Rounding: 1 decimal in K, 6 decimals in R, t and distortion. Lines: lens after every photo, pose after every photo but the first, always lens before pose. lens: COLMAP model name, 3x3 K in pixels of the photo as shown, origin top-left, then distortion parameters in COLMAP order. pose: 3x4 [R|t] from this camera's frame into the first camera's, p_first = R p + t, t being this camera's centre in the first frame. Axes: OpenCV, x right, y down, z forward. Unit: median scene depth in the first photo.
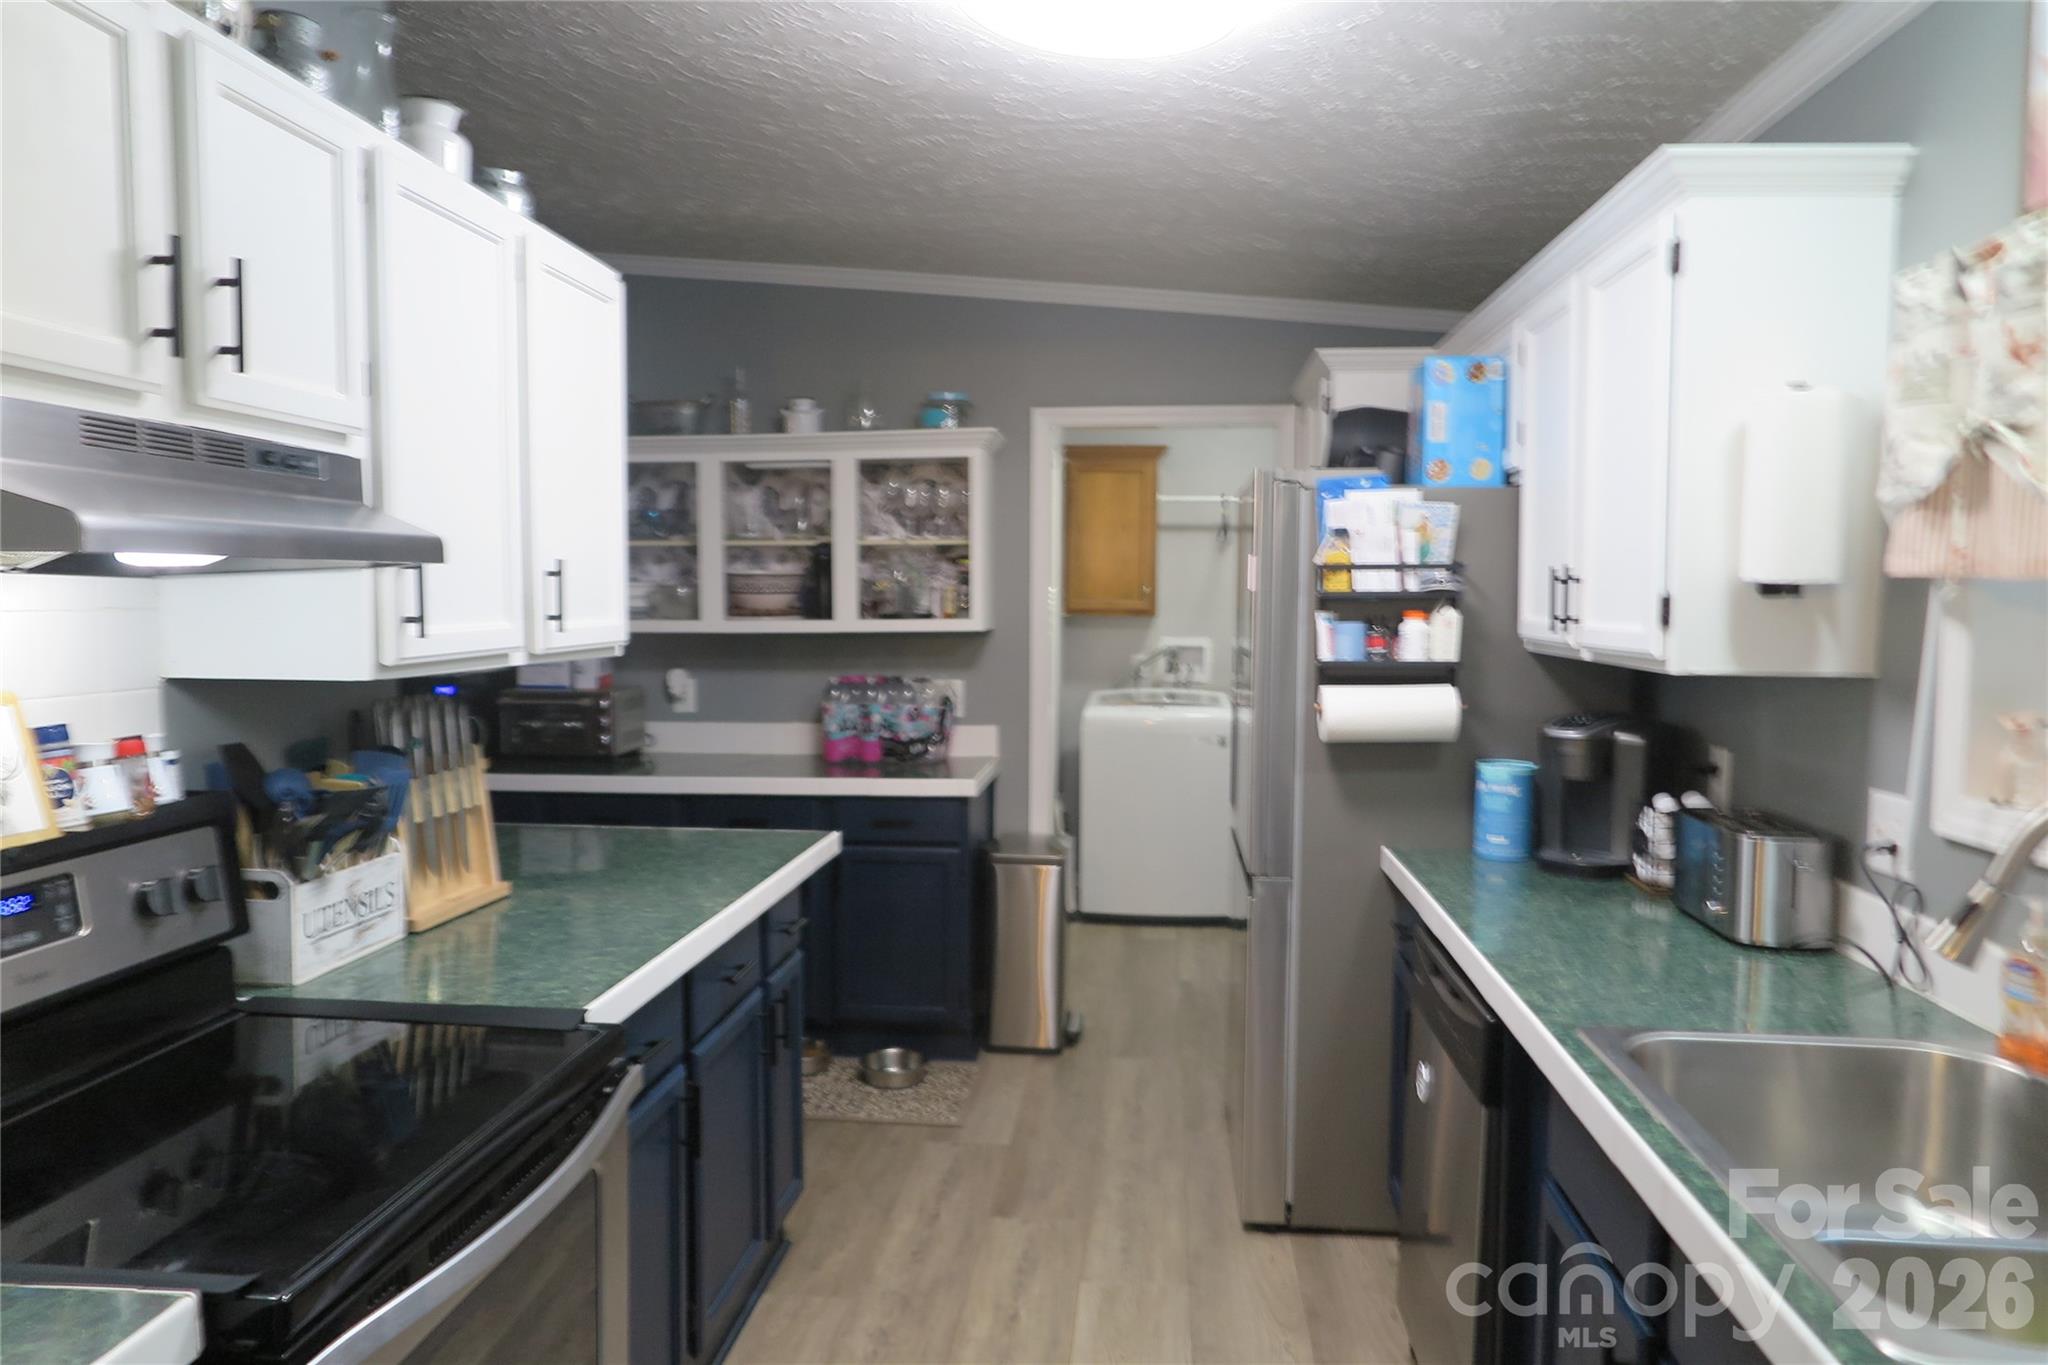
lens RADIAL K [[1422.5, 0, 1024.0], [0, 1422.5, 682.5], [0, 0, 1]] dist [-0.010565, 0.007949]
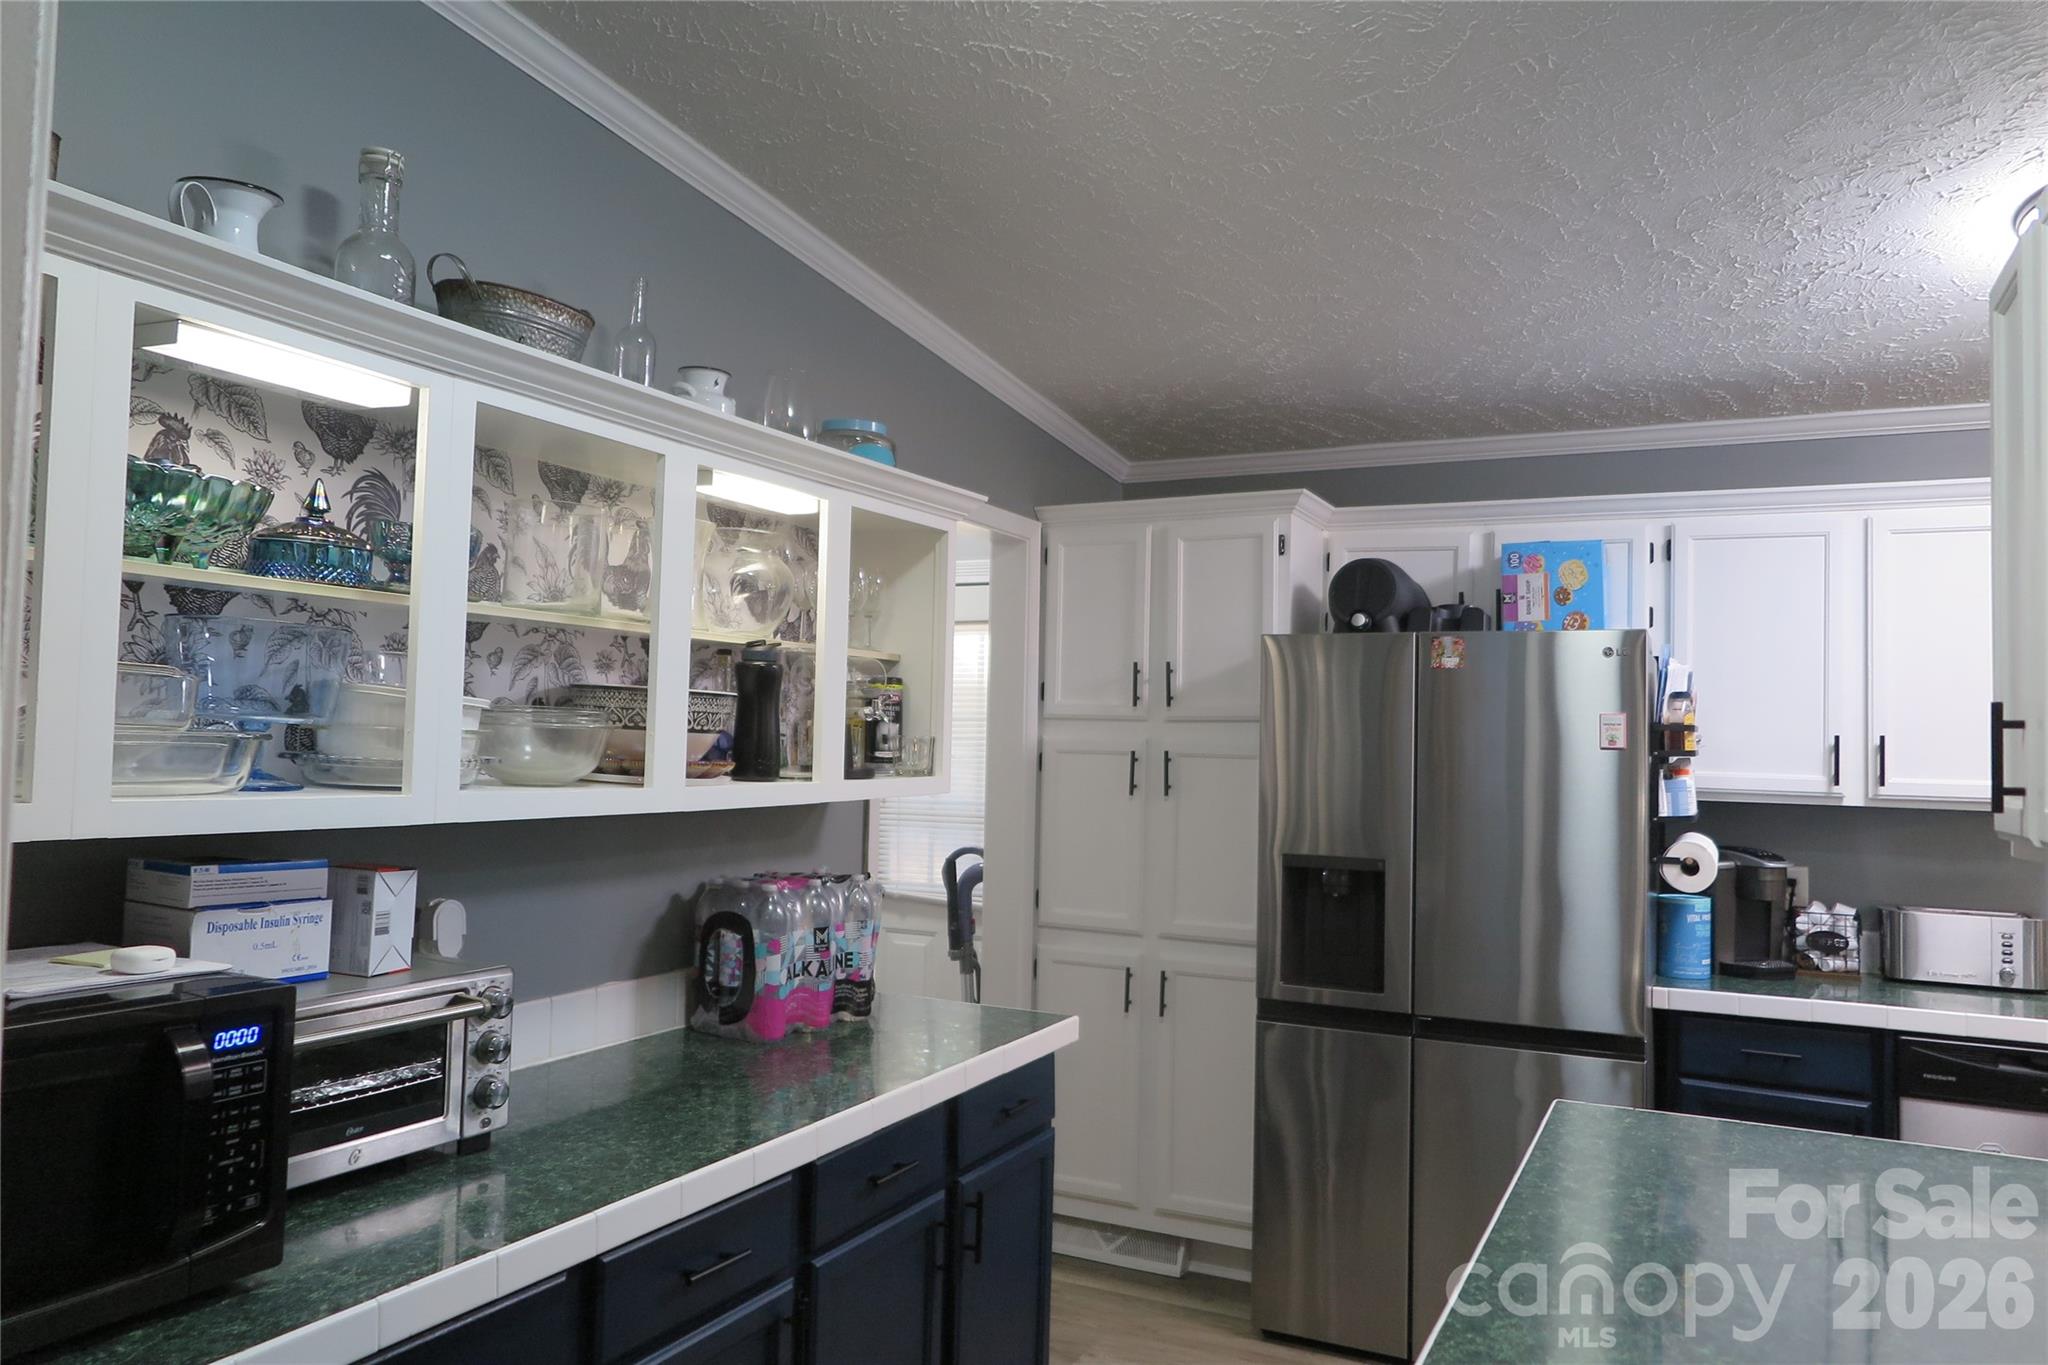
lens RADIAL K [[1422.5, 0, 1024.0], [0, 1422.5, 682.5], [0, 0, 1]] dist [-0.010565, 0.007949]
pose [[0.363691, 0.041649, 0.930588, -0.589807], [0.056343, 0.996187, -0.066604, -0.038116], [-0.929814, 0.076656, 0.359957, 0.678112]]
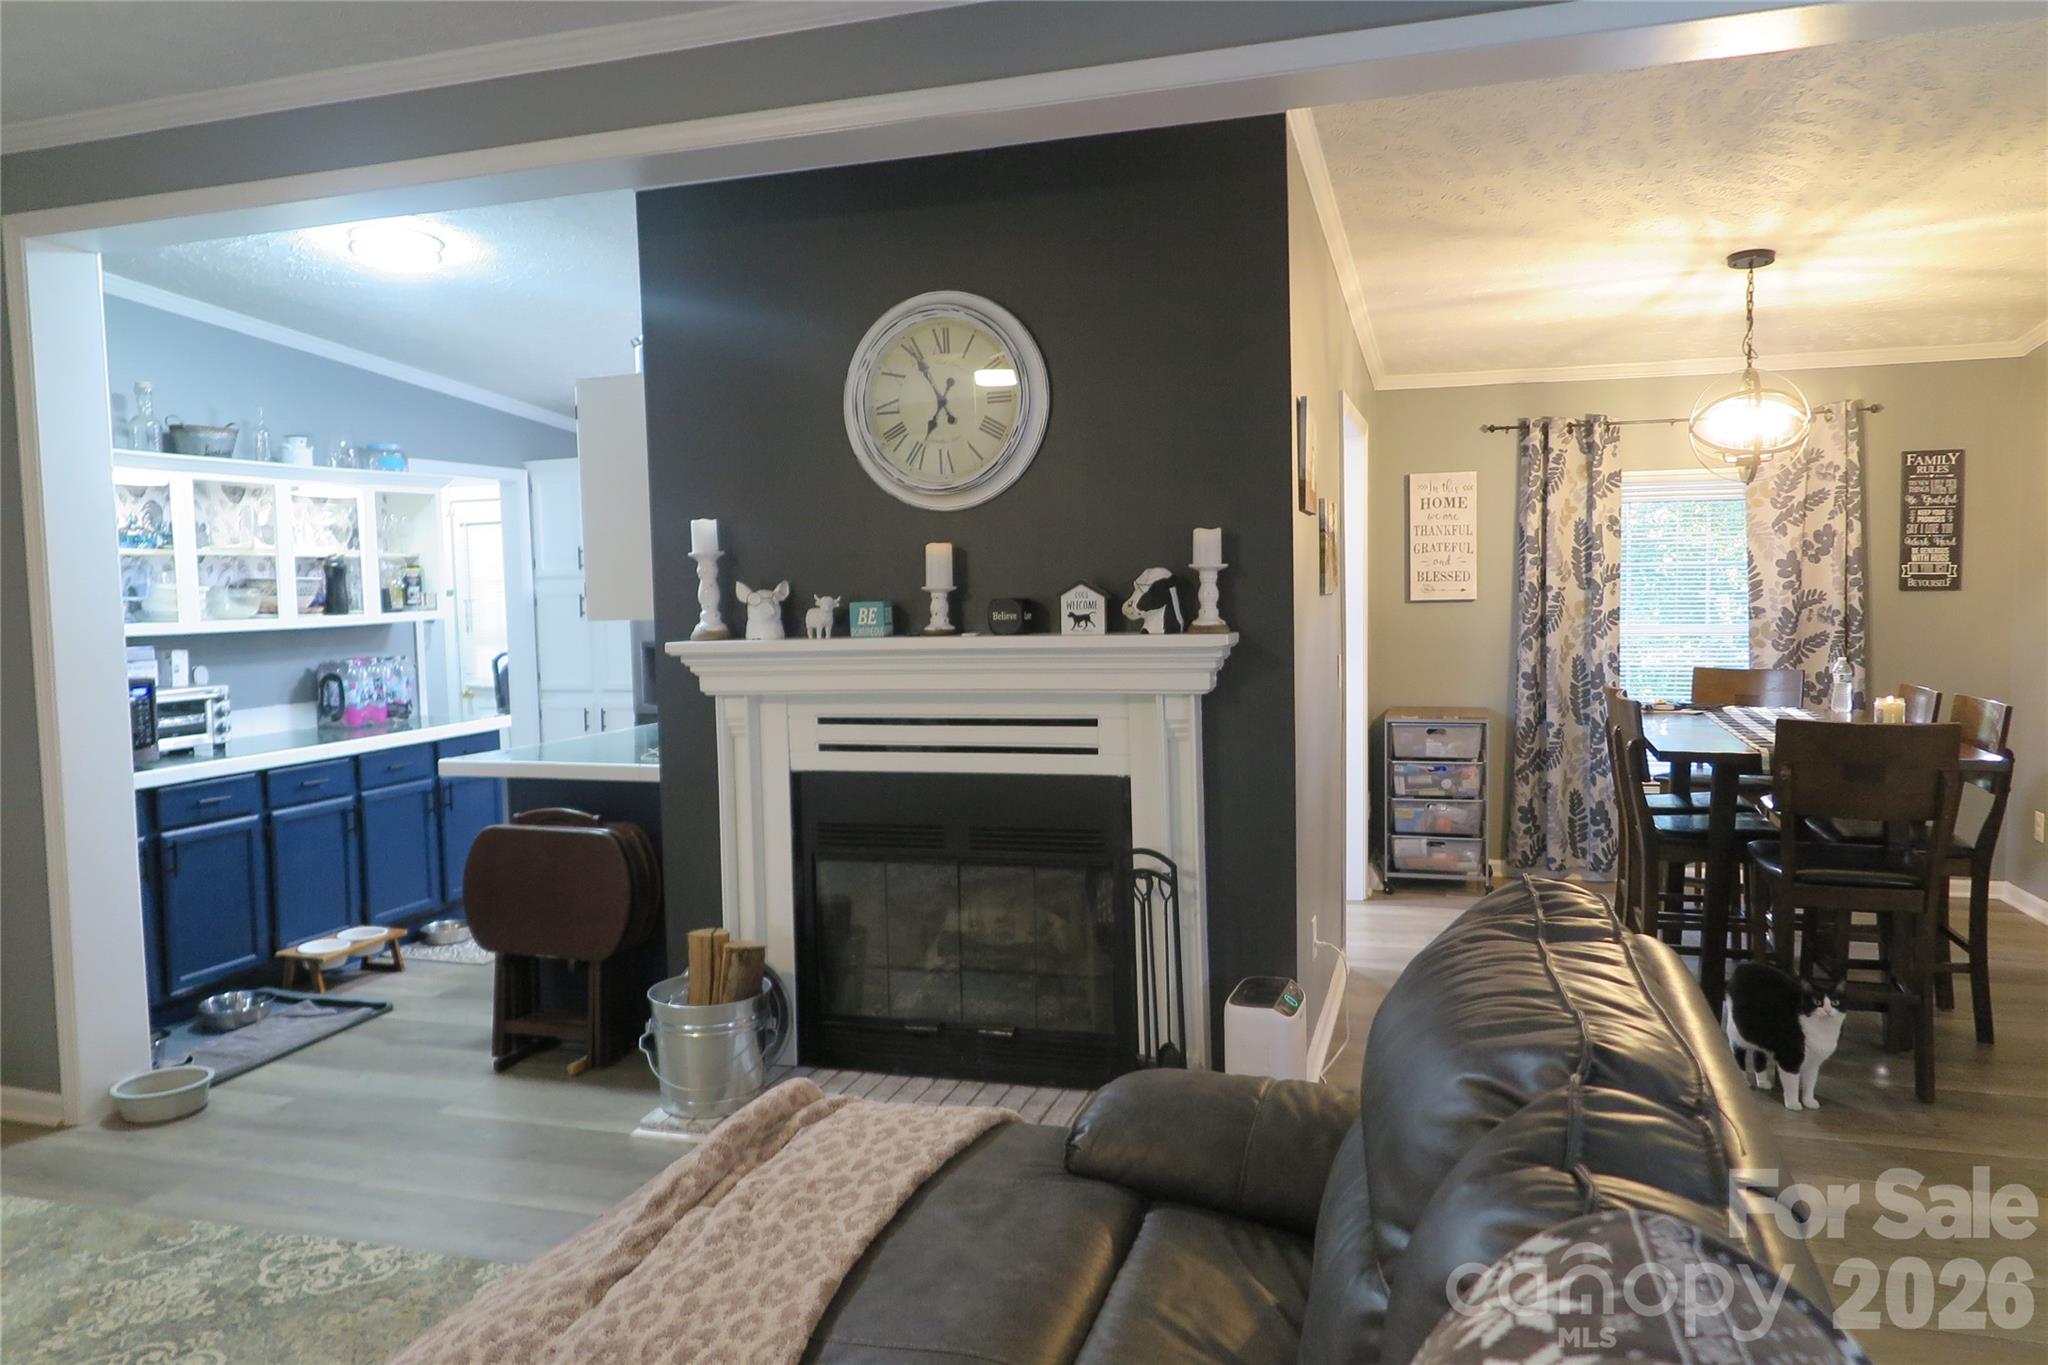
lens RADIAL K [[1422.5, 0, 1024.0], [0, 1422.5, 682.5], [0, 0, 1]] dist [-0.010565, 0.007949]
pose [[0.214108, -0.078300, 0.973667, -1.188856], [0.105550, 0.992800, 0.056628, 0.007087], [-0.971091, 0.090646, 0.220831, 0.134999]]
